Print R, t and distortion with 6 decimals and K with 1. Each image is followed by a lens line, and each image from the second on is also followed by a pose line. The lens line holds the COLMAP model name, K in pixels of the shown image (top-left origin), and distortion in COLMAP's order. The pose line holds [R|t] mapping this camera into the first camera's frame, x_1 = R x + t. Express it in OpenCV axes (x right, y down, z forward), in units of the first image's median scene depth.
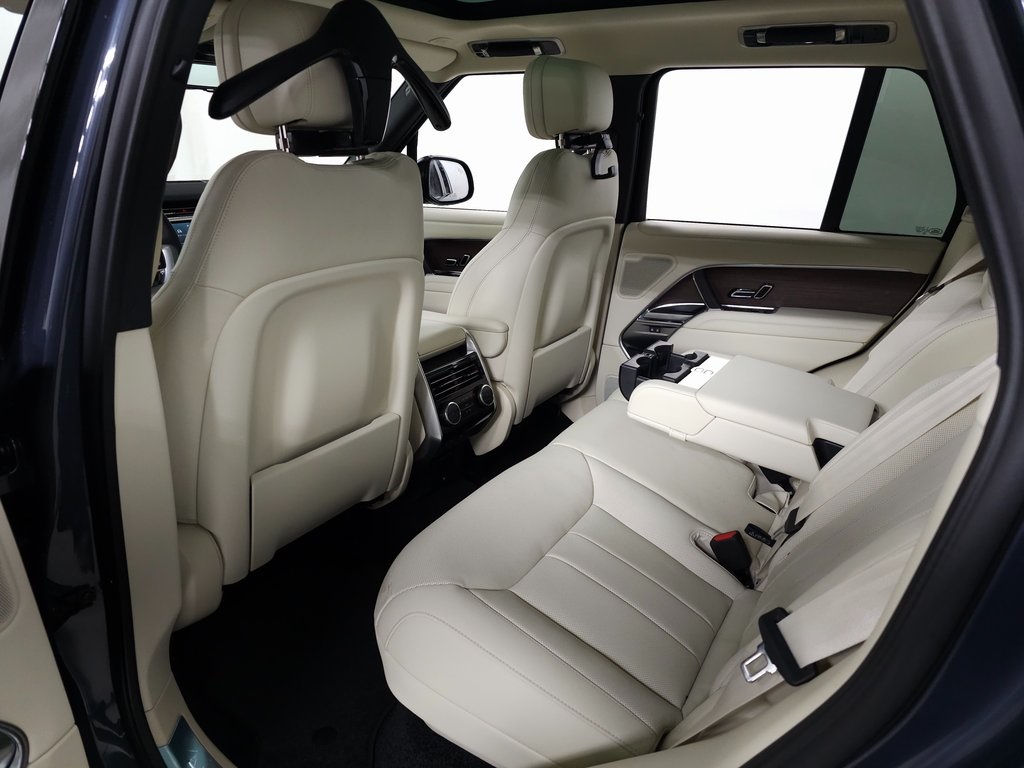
lens RADIAL K [[697.0, 0, 512.0], [0, 697.0, 384.0], [0, 0, 1]] dist [0.041535, -0.044523]
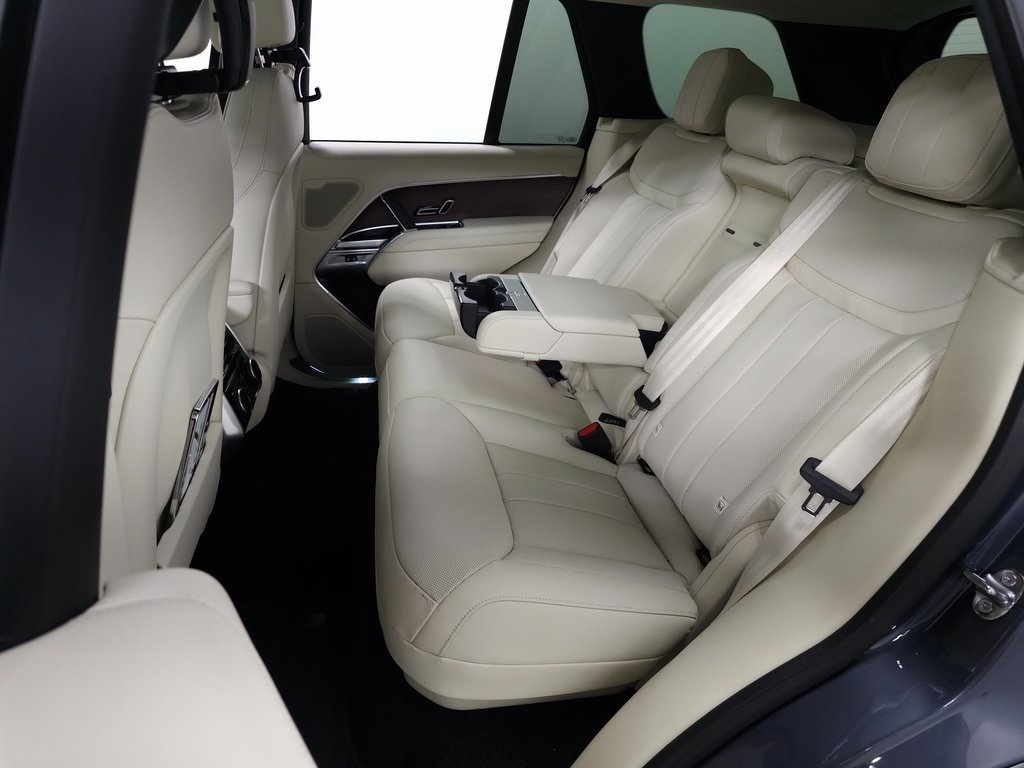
lens RADIAL K [[697.0, 0, 512.0], [0, 697.0, 384.0], [0, 0, 1]] dist [0.041535, -0.044523]
pose [[0.739958, -0.276997, 0.612972, -0.303464], [0.191889, 0.960335, 0.202327, -0.073311], [-0.644702, -0.032091, 0.763760, 0.131025]]
